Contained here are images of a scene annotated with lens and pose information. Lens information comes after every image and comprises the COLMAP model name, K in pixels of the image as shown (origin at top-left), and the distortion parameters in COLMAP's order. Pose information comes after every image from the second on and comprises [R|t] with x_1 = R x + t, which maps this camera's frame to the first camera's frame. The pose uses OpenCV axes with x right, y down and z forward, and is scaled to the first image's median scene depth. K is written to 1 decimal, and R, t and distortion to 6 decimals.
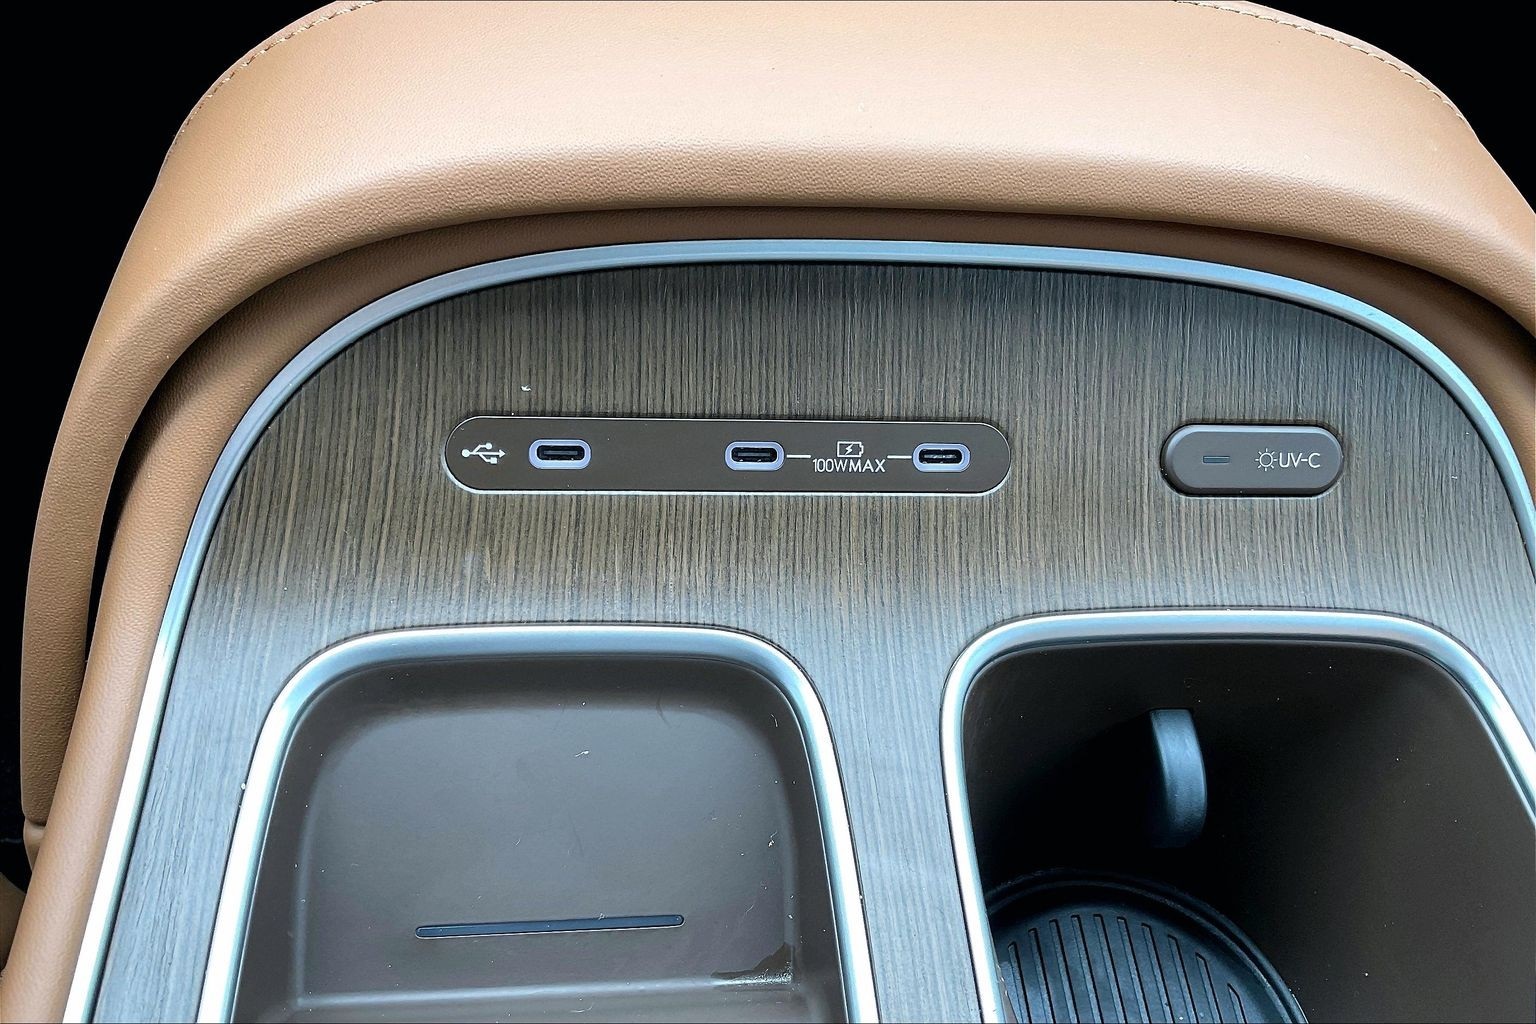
lens RADIAL K [[1273.8, 0, 768.0], [0, 1273.8, 512.0], [0, 0, 1]] dist [0.131293, -0.280396]
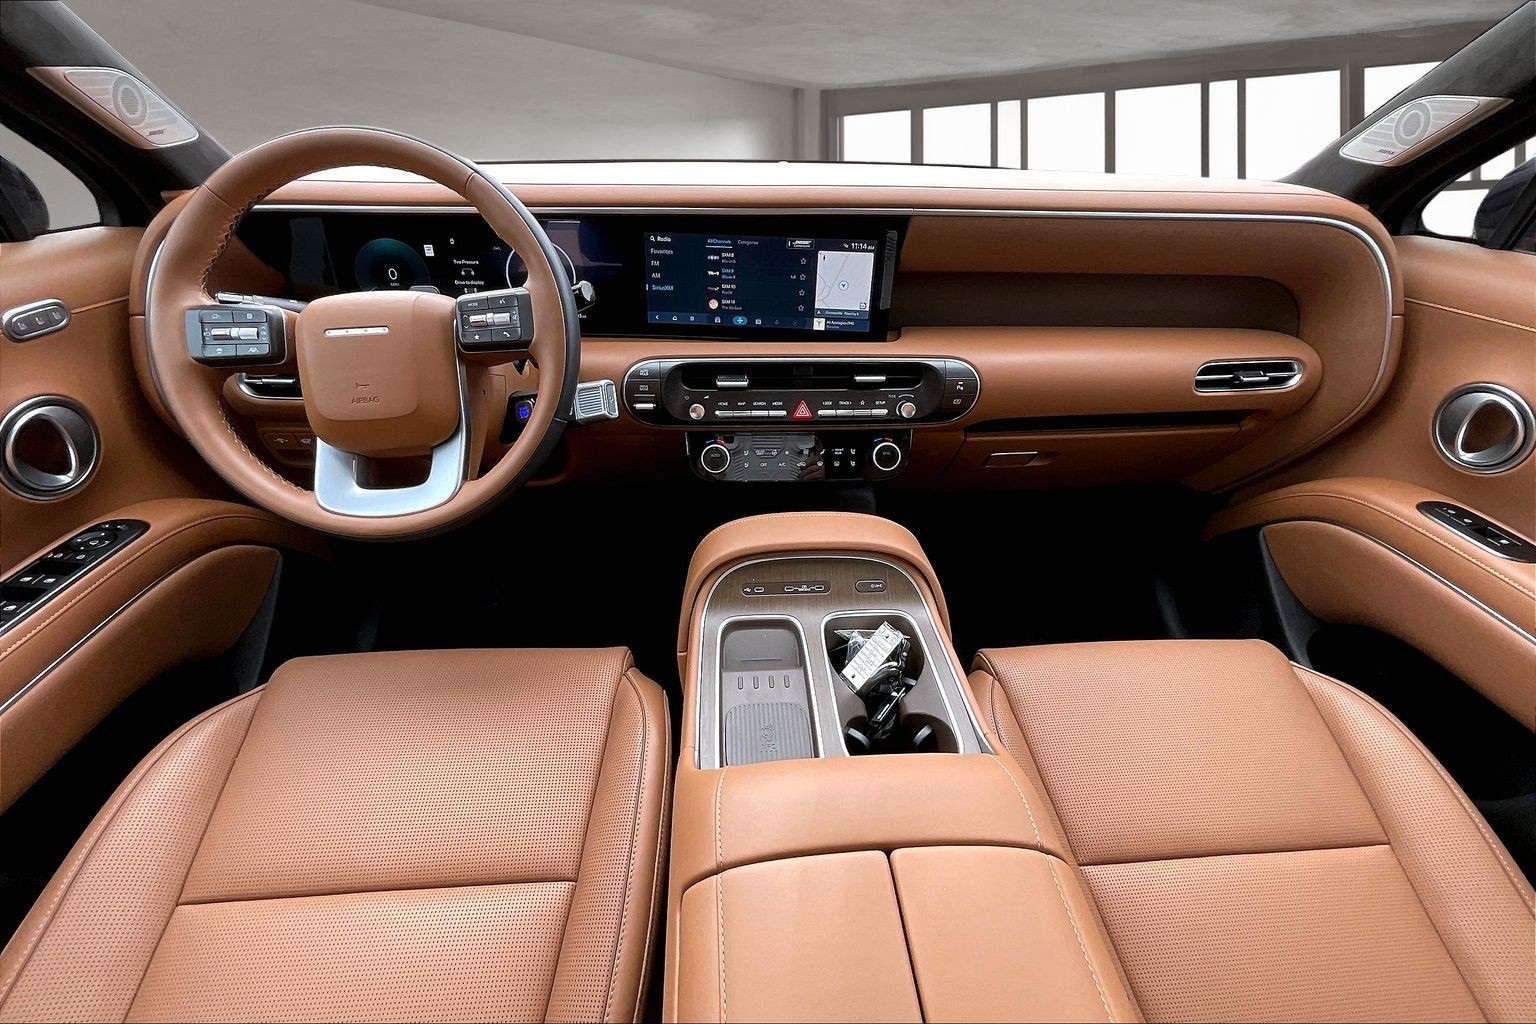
lens RADIAL K [[620.8, 0, 767.4], [0, 620.8, 517.4], [0, 0, 1]] dist [-0.006428, -0.000159]
pose [[0.994843, -0.069255, -0.074097, 0.133504], [0.044049, 0.953108, -0.299408, 0.533171], [0.091358, 0.294601, 0.951243, -2.040006]]
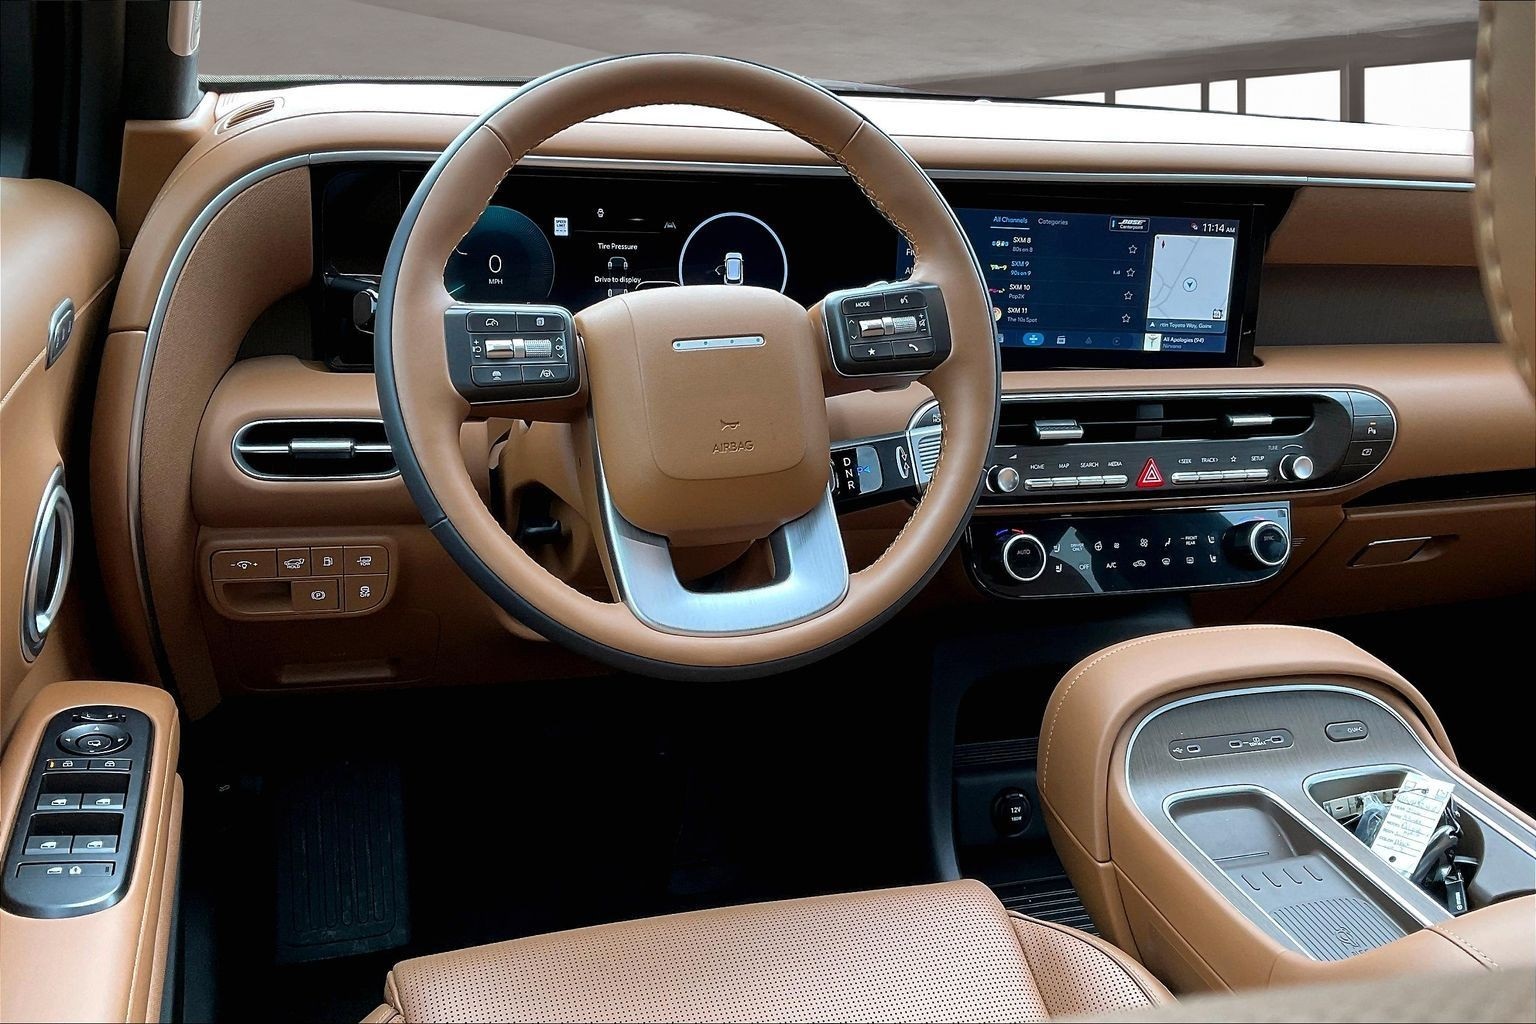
lens RADIAL K [[1429.0, 0, 770.9], [0, 1429.0, 505.8], [0, 0, 1]] dist [0.058332, -0.017478]
pose [[0.971893, -0.122868, 0.200819, -2.188741], [0.205715, 0.858018, -0.470623, 1.111658], [-0.114482, 0.498706, 0.859178, -2.991662]]
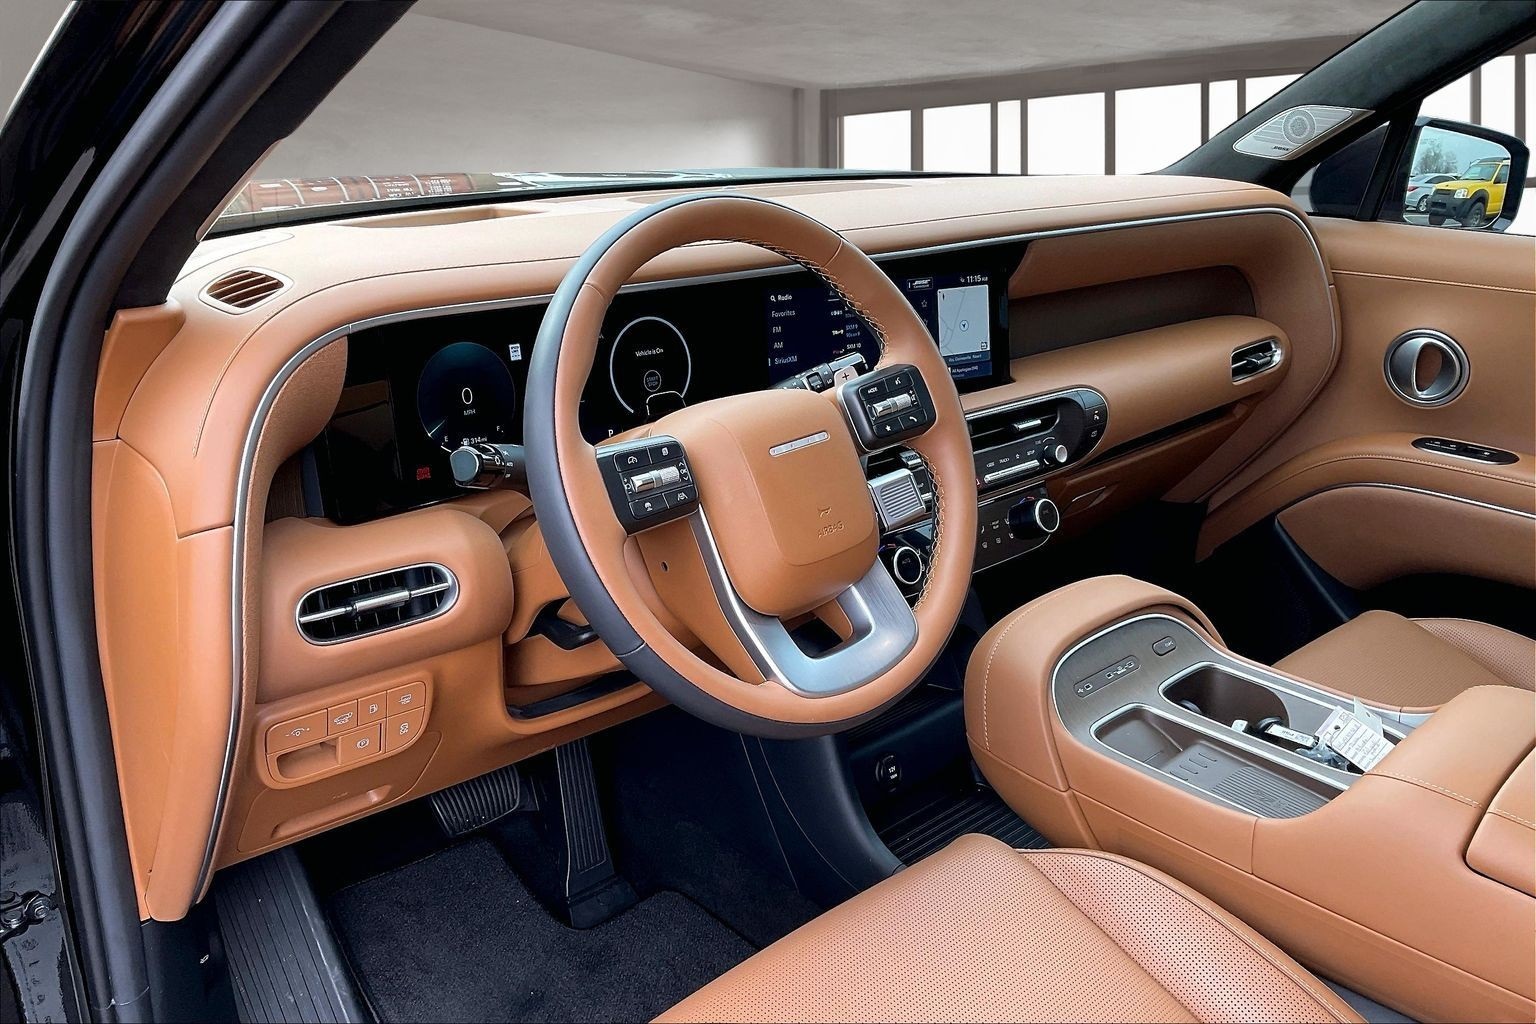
lens RADIAL K [[1273.8, 0, 768.0], [0, 1273.8, 512.0], [0, 0, 1]] dist [0.131293, -0.280396]
pose [[0.780986, -0.295127, 0.550419, -3.696938], [0.521873, 0.792514, -0.315547, 0.345537], [-0.343088, 0.533687, 0.772961, -2.839302]]
